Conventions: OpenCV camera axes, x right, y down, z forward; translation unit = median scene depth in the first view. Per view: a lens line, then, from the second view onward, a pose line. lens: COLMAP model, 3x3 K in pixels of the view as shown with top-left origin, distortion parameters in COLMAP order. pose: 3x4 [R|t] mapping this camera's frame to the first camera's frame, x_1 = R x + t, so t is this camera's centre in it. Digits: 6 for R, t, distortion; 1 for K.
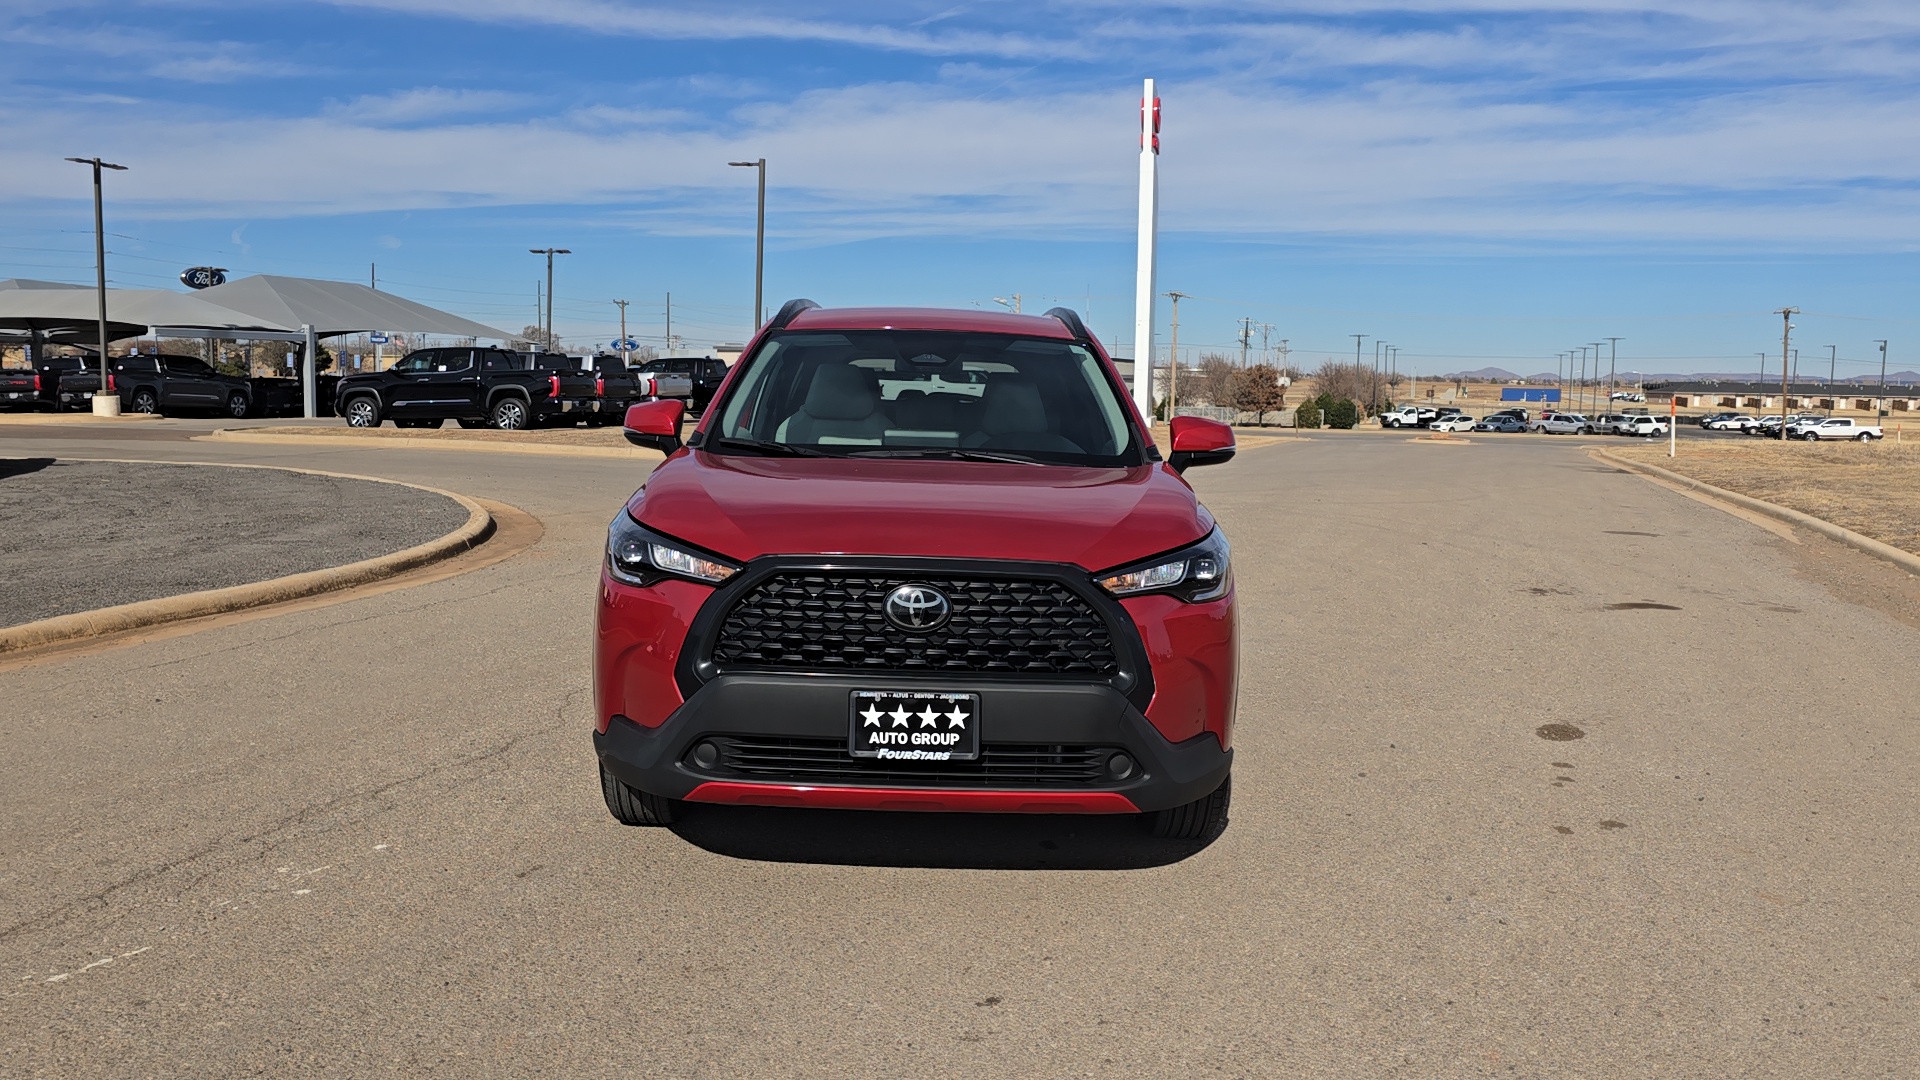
lens RADIAL K [[1616.4, 0, 766.2], [0, 1616.4, 541.4], [0, 0, 1]] dist [-0.007738, -0.005223]
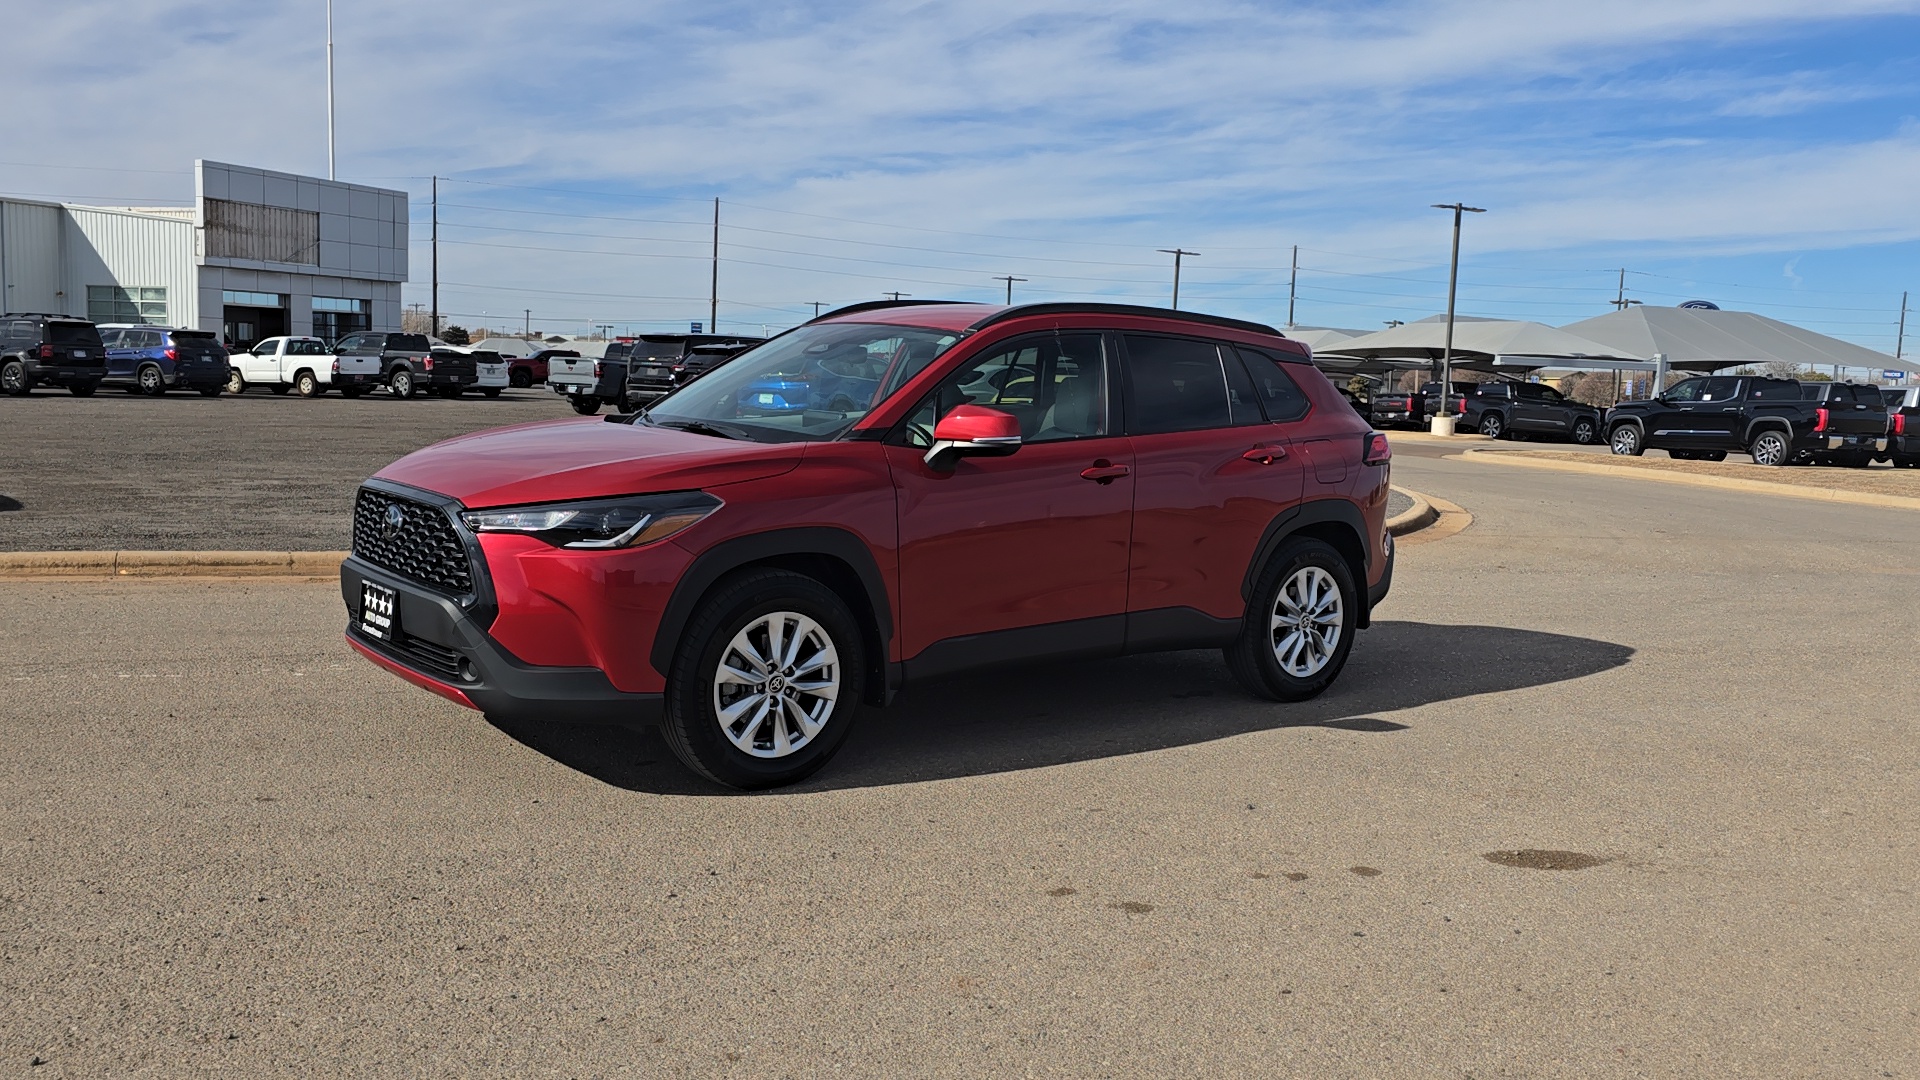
lens RADIAL K [[1528.8, 0, 960.0], [0, 1528.8, 540.0], [0, 0, 1]] dist [-0.008968, -0.005847]
pose [[0.626820, 0.092785, -0.773620, 0.201596], [-0.106730, 0.993750, 0.032710, -0.005329], [0.771819, 0.062065, 0.632805, 0.085920]]
